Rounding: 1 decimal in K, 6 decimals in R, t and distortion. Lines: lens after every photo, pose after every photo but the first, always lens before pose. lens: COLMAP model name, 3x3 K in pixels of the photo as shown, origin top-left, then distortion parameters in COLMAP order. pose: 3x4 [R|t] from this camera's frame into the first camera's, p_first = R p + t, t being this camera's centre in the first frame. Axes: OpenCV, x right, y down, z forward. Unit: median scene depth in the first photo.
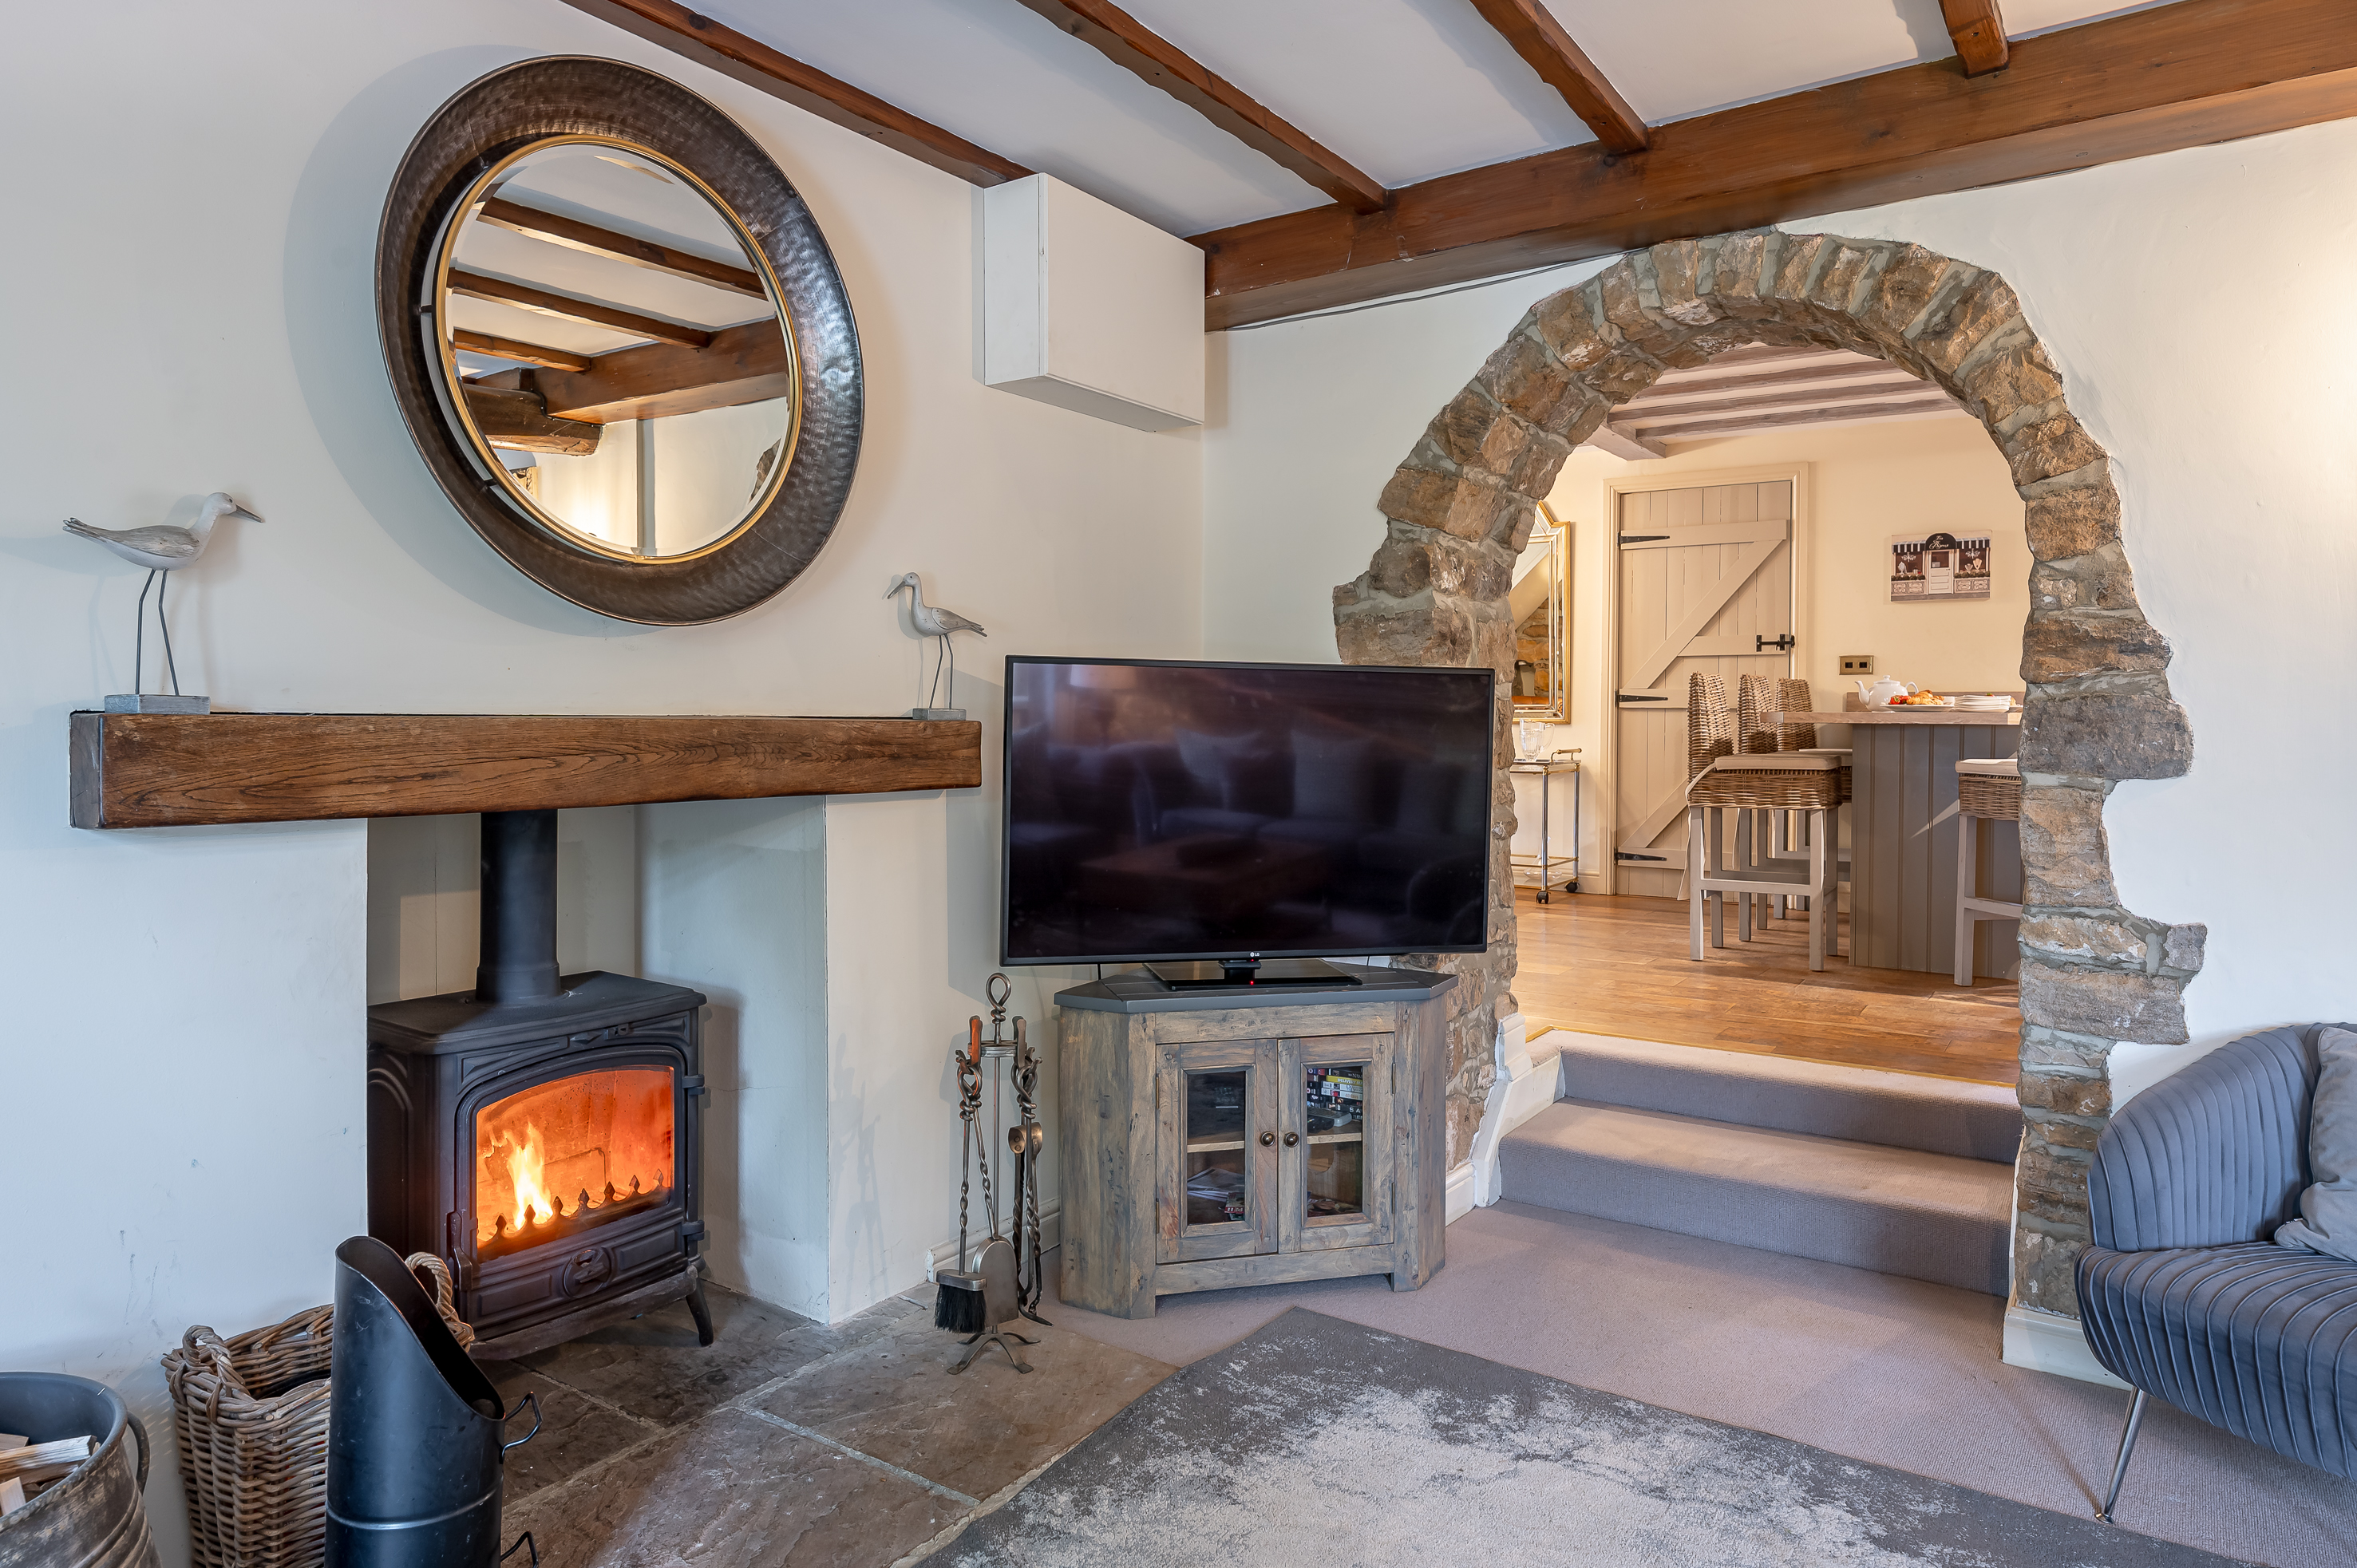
lens RADIAL K [[1486.8, 0, 1131.8], [0, 1486.8, 738.1], [0, 0, 1]] dist [-0.003139, 0.000222]
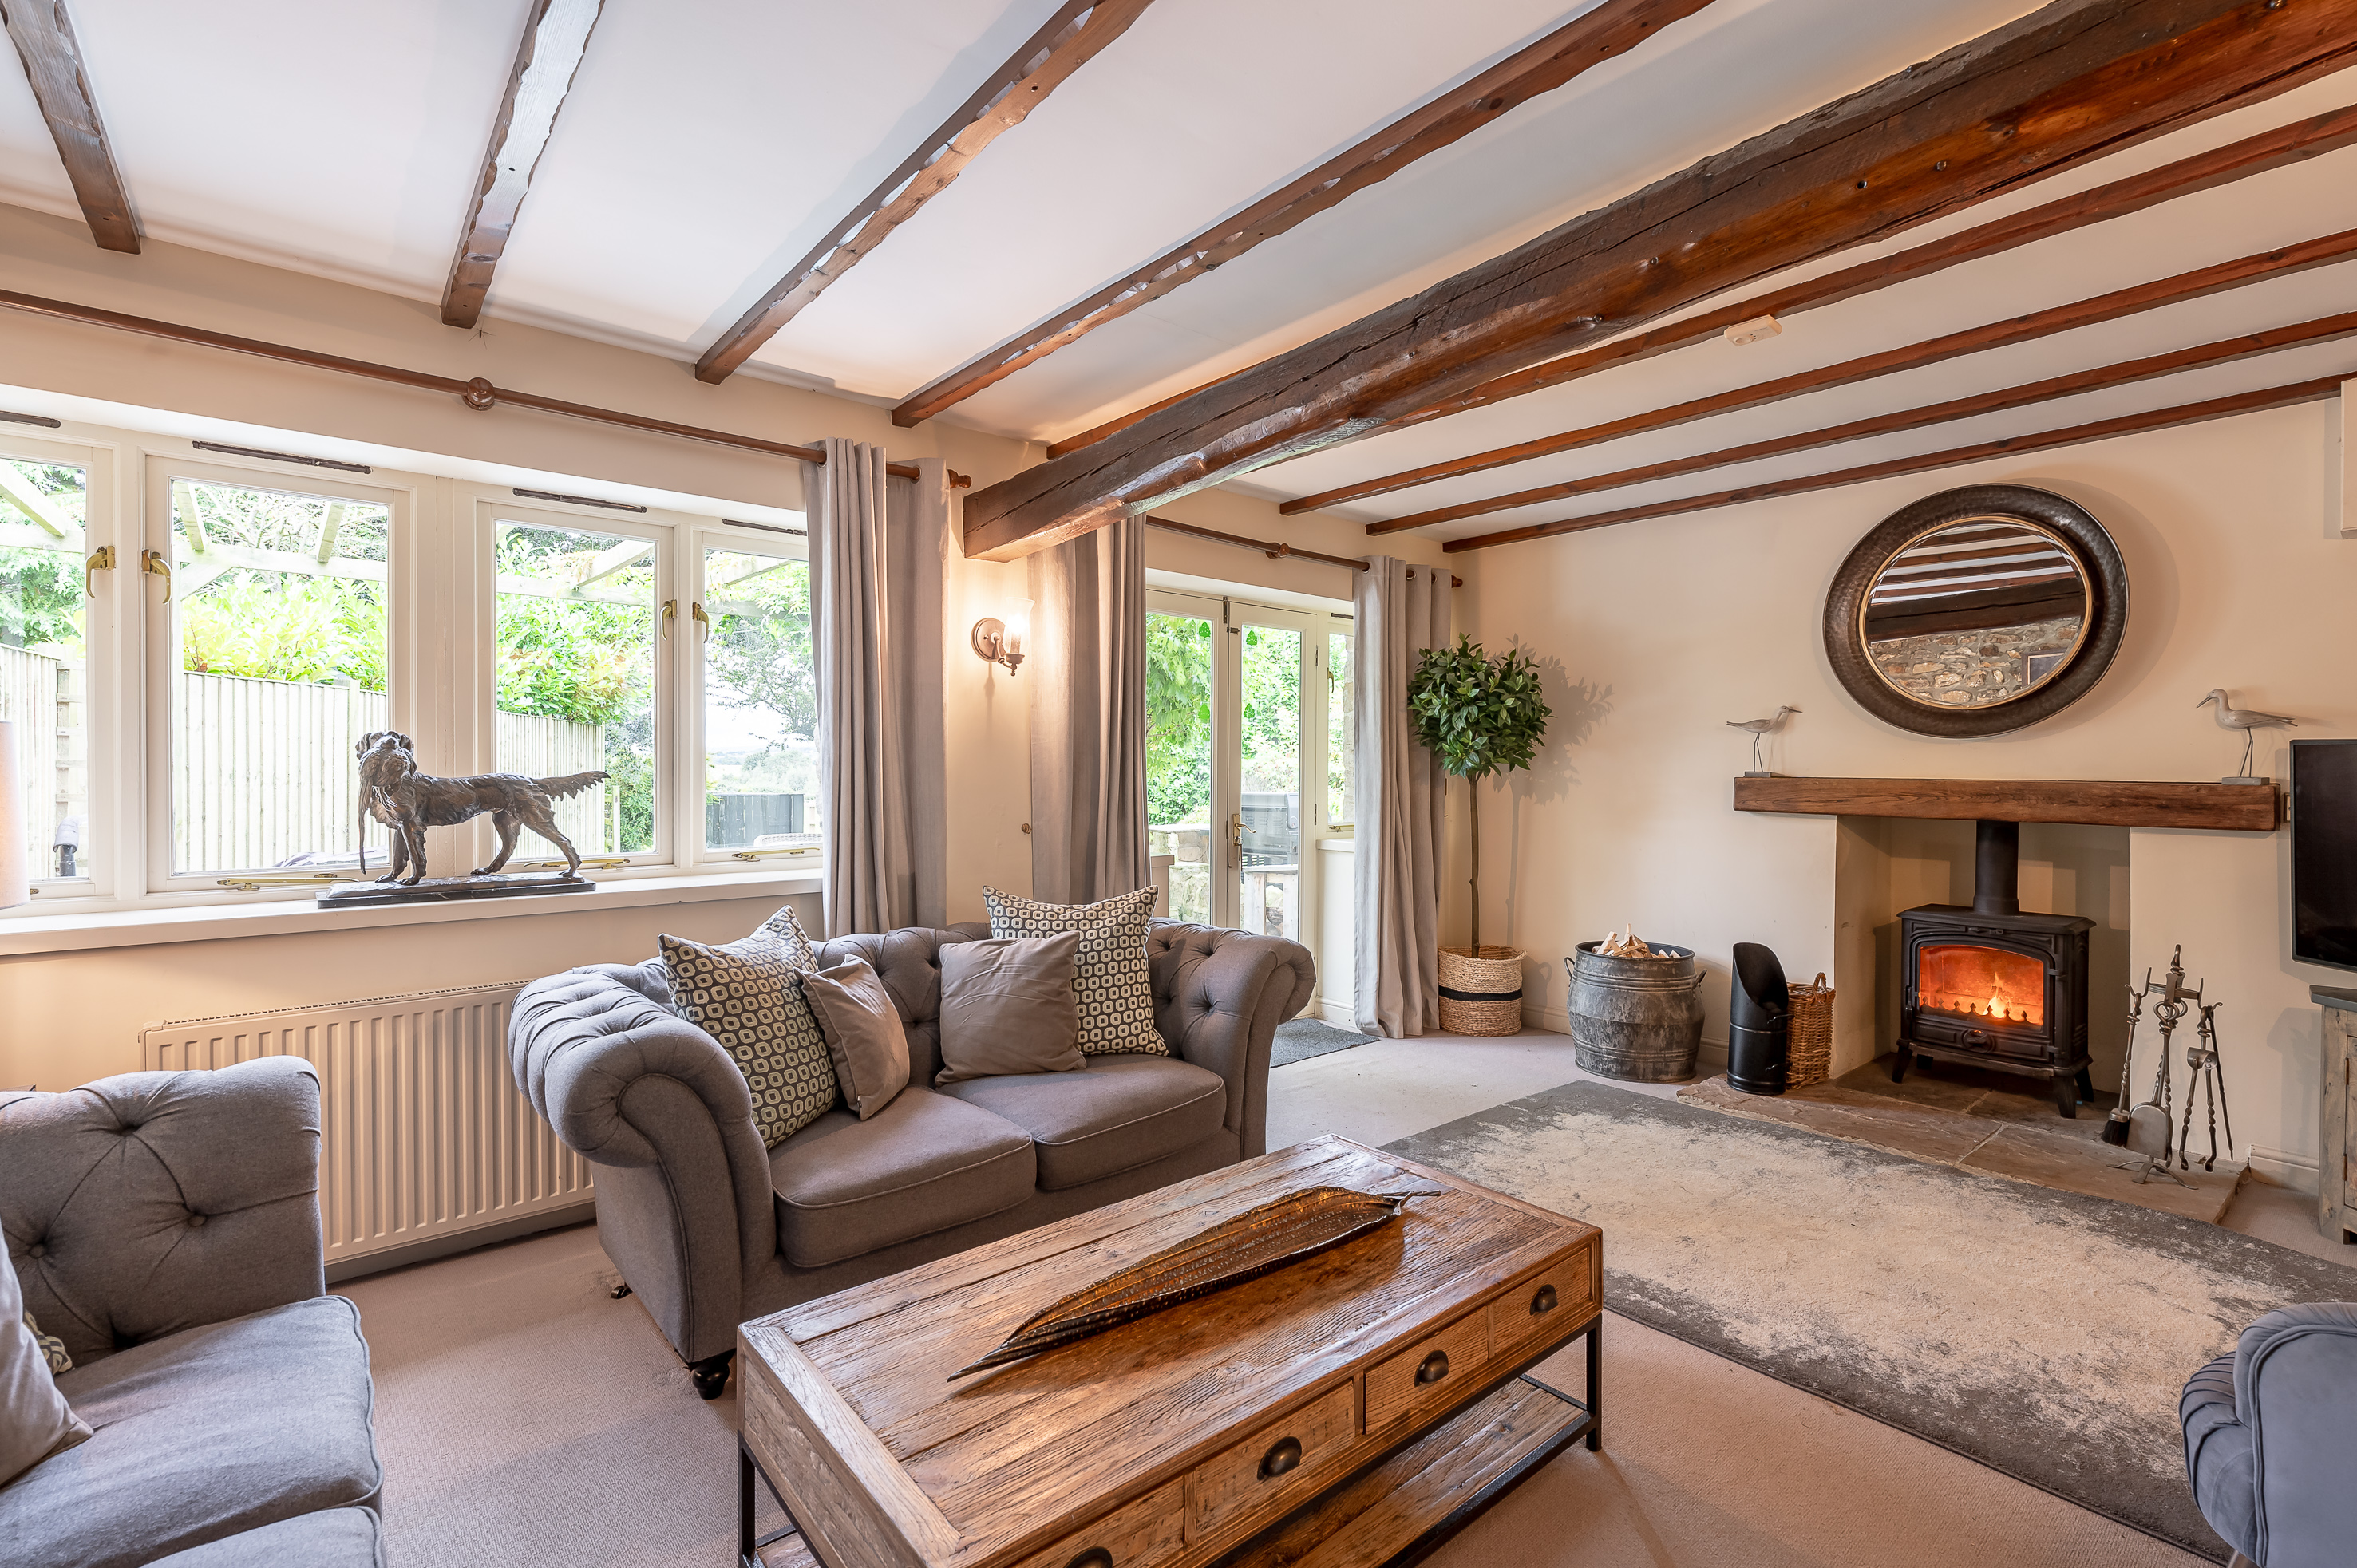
lens RADIAL K [[1093.7, 0, 1177.6], [0, 1093.7, 778.4], [0, 0, 1]] dist [0.002516, 0.000064]
pose [[-0.284317, 0.003798, -0.958723, 1.503040], [-0.023129, 0.999674, 0.010820, -0.007347], [0.958451, 0.025251, -0.284136, 0.346398]]
